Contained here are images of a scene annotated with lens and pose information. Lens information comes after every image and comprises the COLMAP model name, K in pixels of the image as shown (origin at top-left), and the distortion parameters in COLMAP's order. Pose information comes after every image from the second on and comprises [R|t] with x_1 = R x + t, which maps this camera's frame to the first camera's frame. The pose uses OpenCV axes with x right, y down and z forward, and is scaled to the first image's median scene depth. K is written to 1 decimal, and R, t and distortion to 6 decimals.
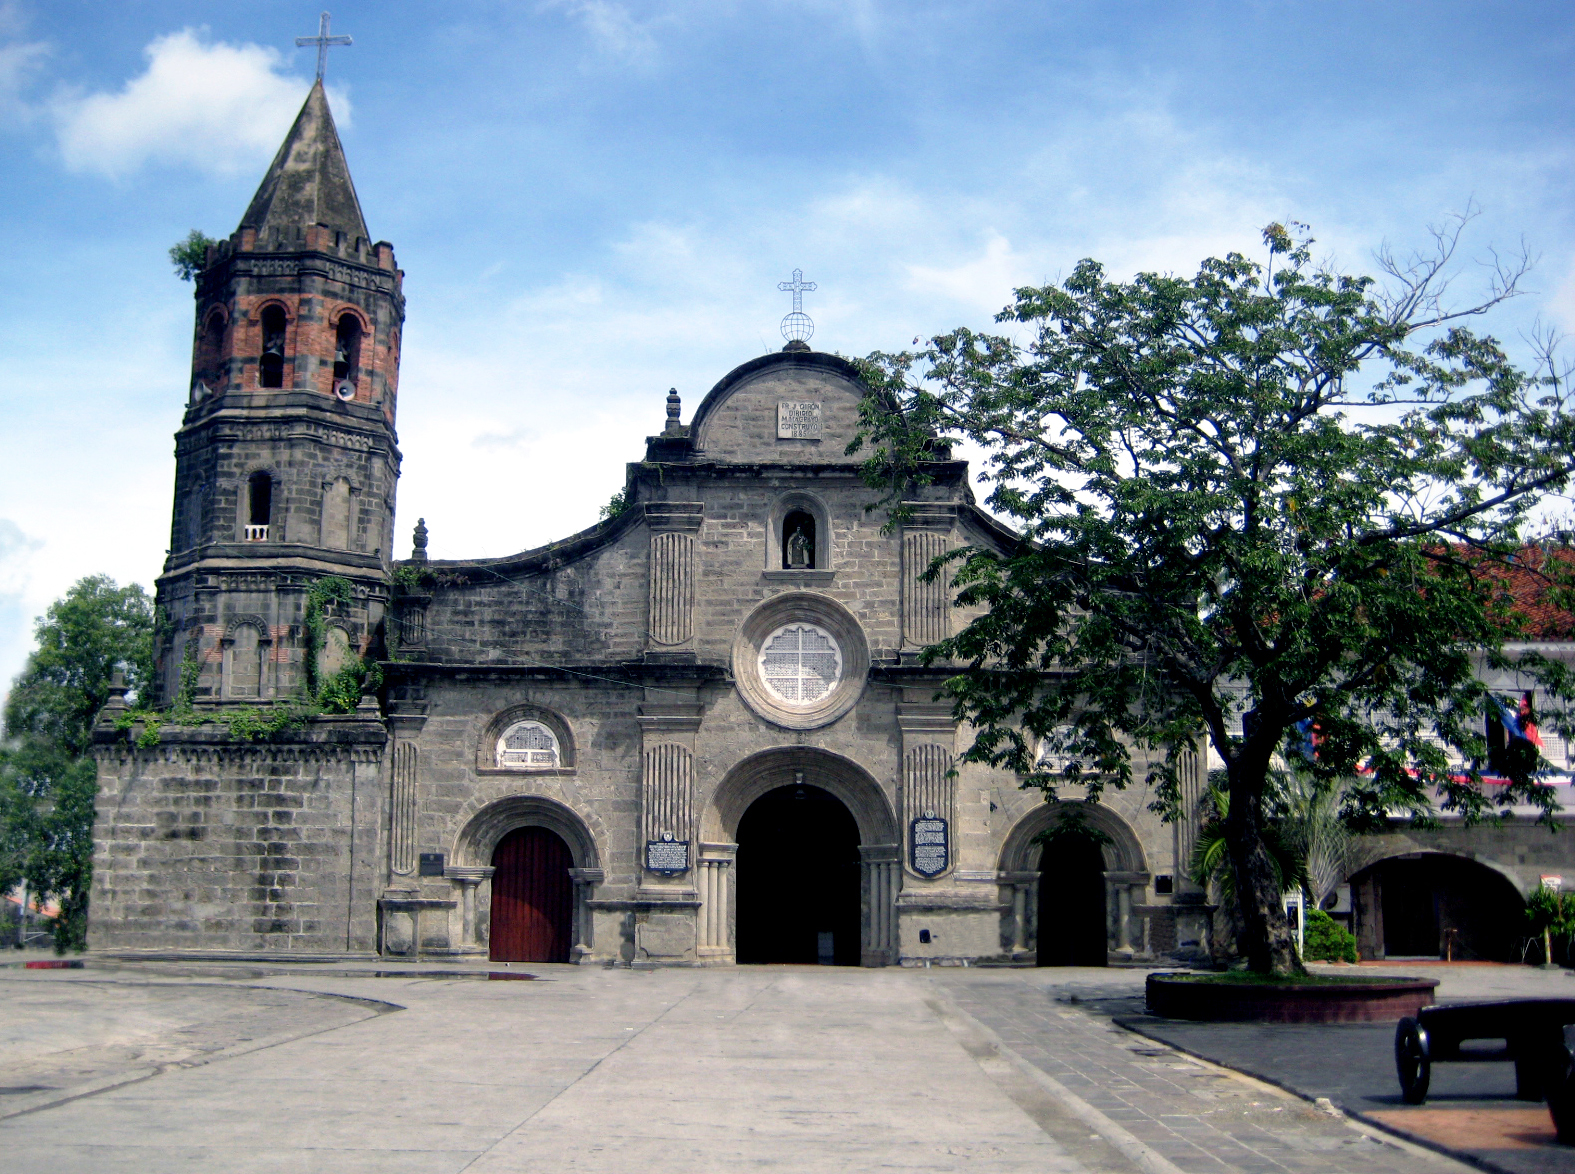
lens RADIAL K [[1681.4, 0, 787.5], [0, 1681.4, 587.0], [0, 0, 1]] dist [-0.160274, 0.164984]
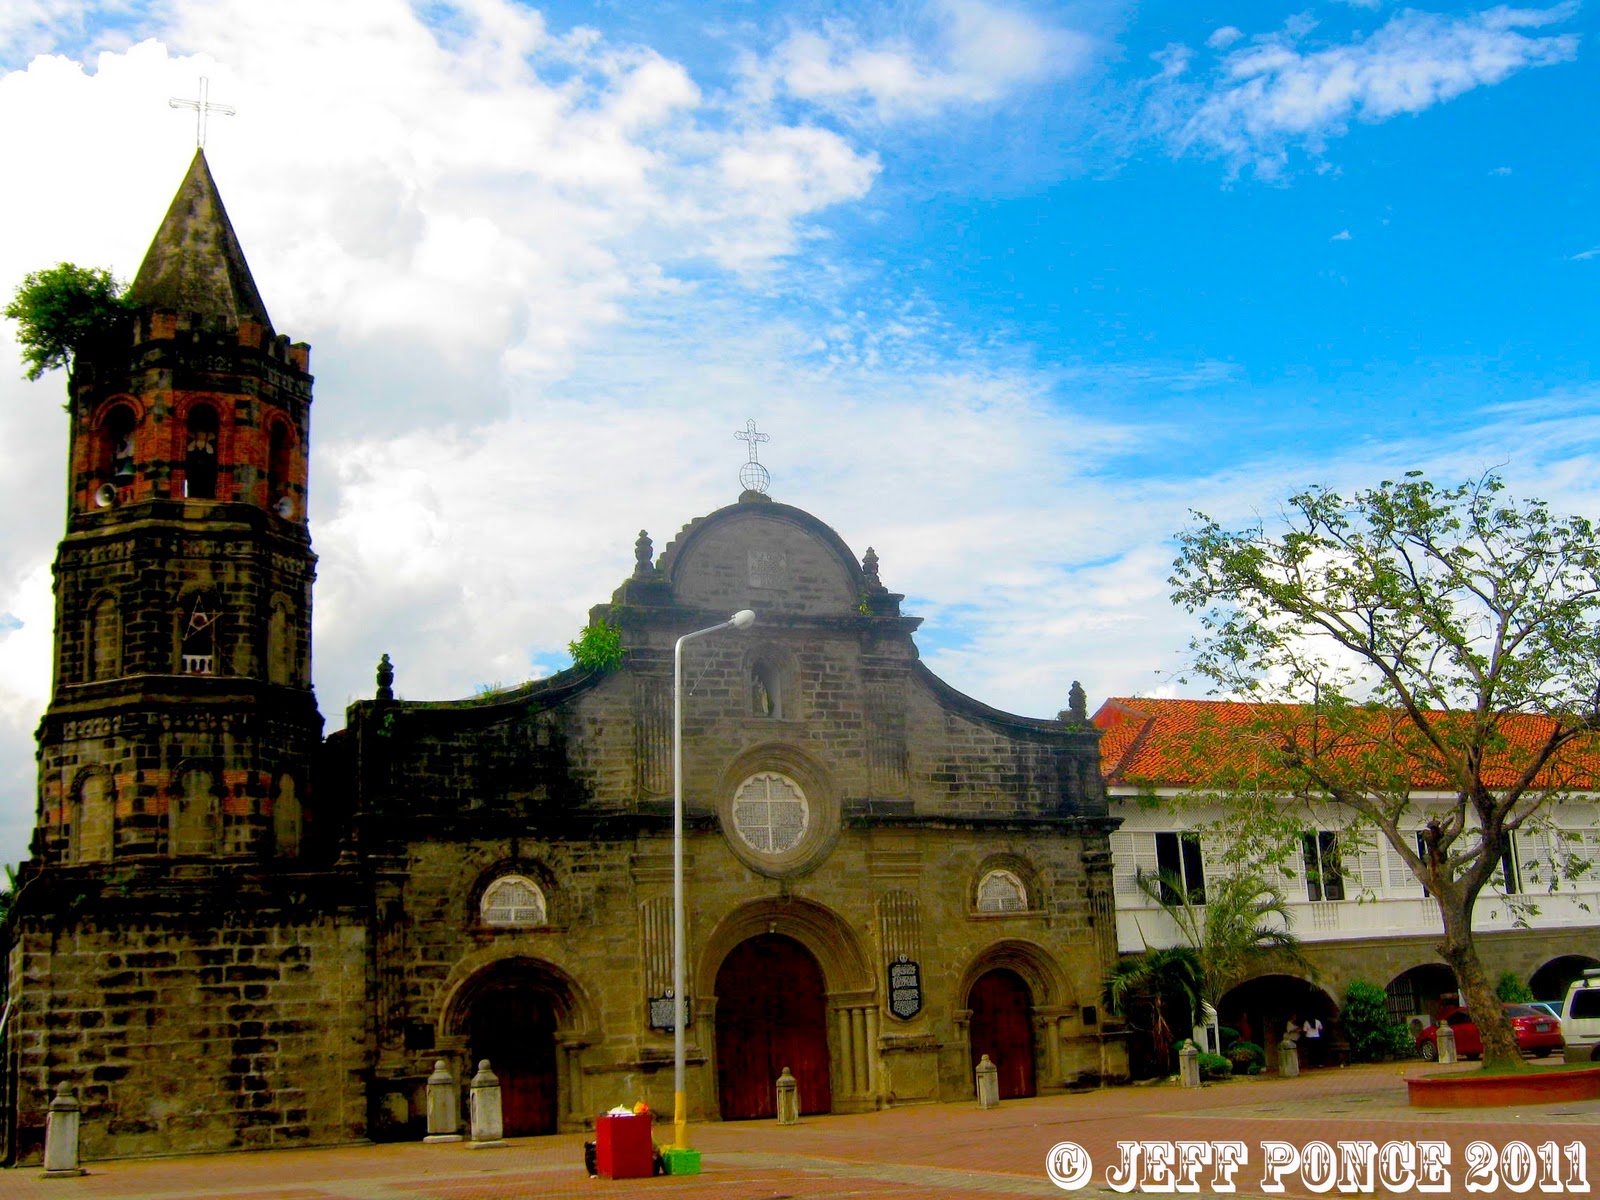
lens RADIAL K [[1756.4, 0, 800.0], [0, 1756.4, 600.0], [0, 0, 1]] dist [-0.107144, 0.062117]
pose [[0.905153, 0.045135, 0.422683, -0.426836], [-0.018212, 0.997552, -0.067522, -0.010724], [-0.424696, 0.053420, 0.903759, 0.039018]]
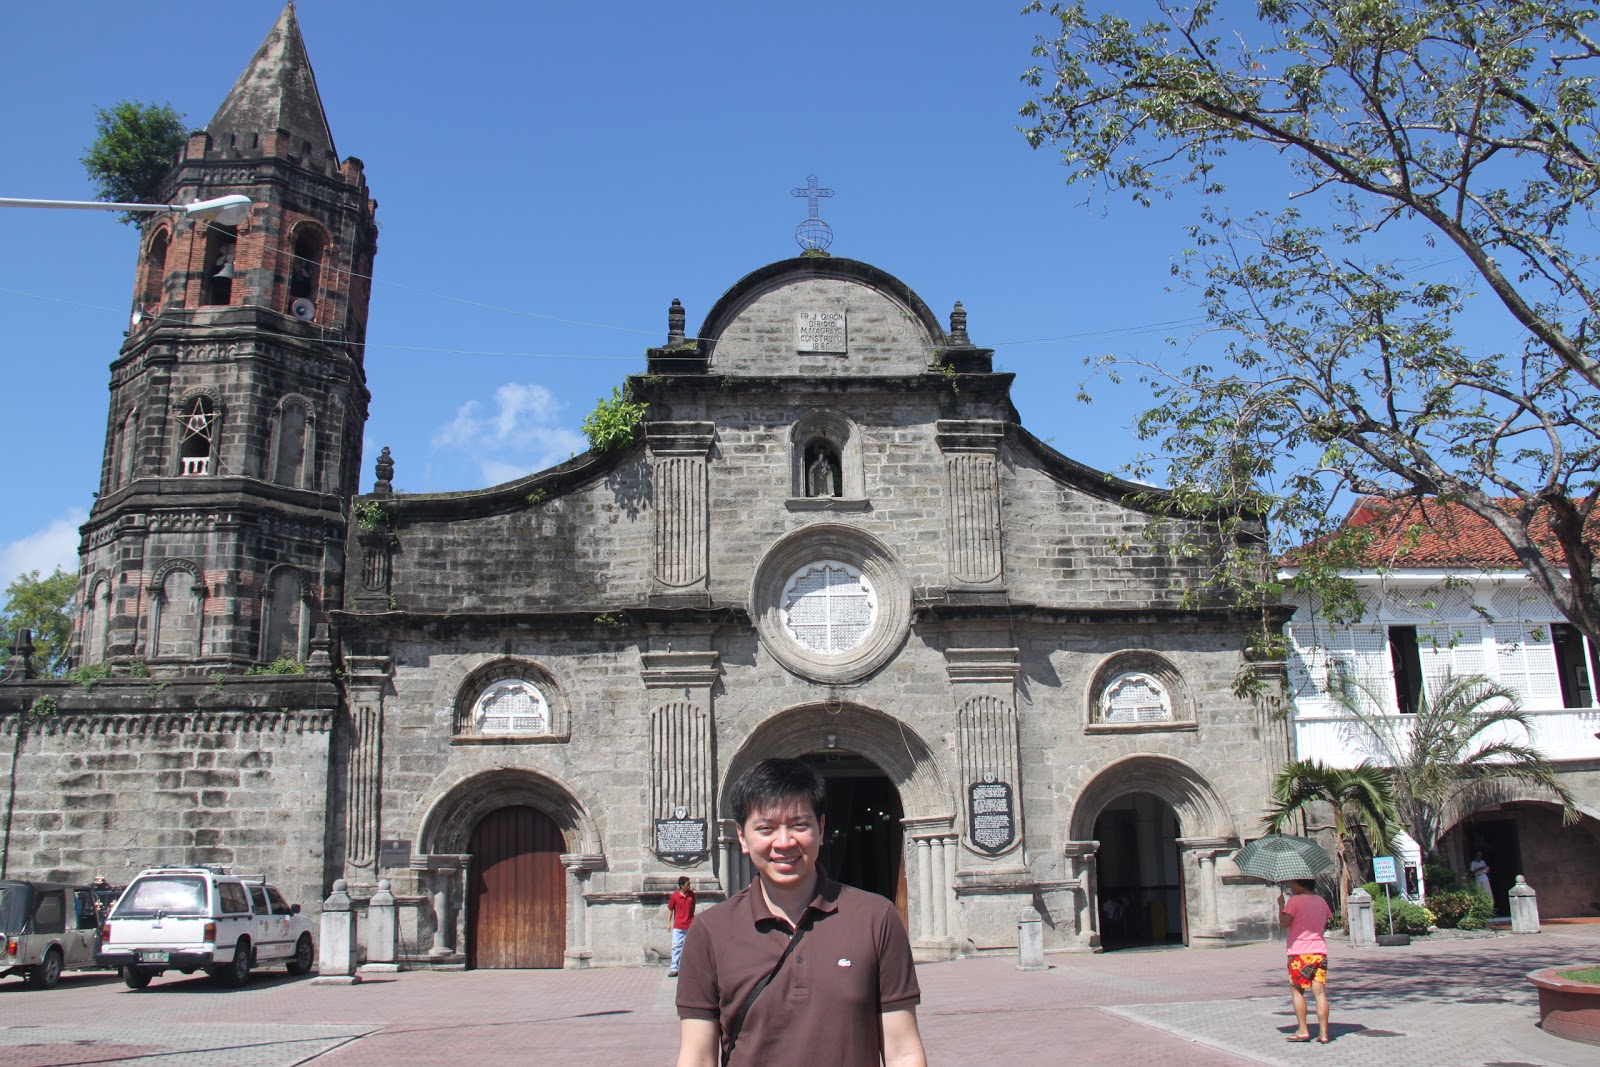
lens RADIAL K [[1306.2, 0, 800.0], [0, 1306.2, 533.5], [0, 0, 1]] dist [-0.183742, 0.148861]
pose [[0.997826, -0.014139, 0.064375, -0.049857], [0.018636, 0.997387, -0.069799, 0.054468], [-0.063220, 0.070847, 0.995482, 0.335093]]
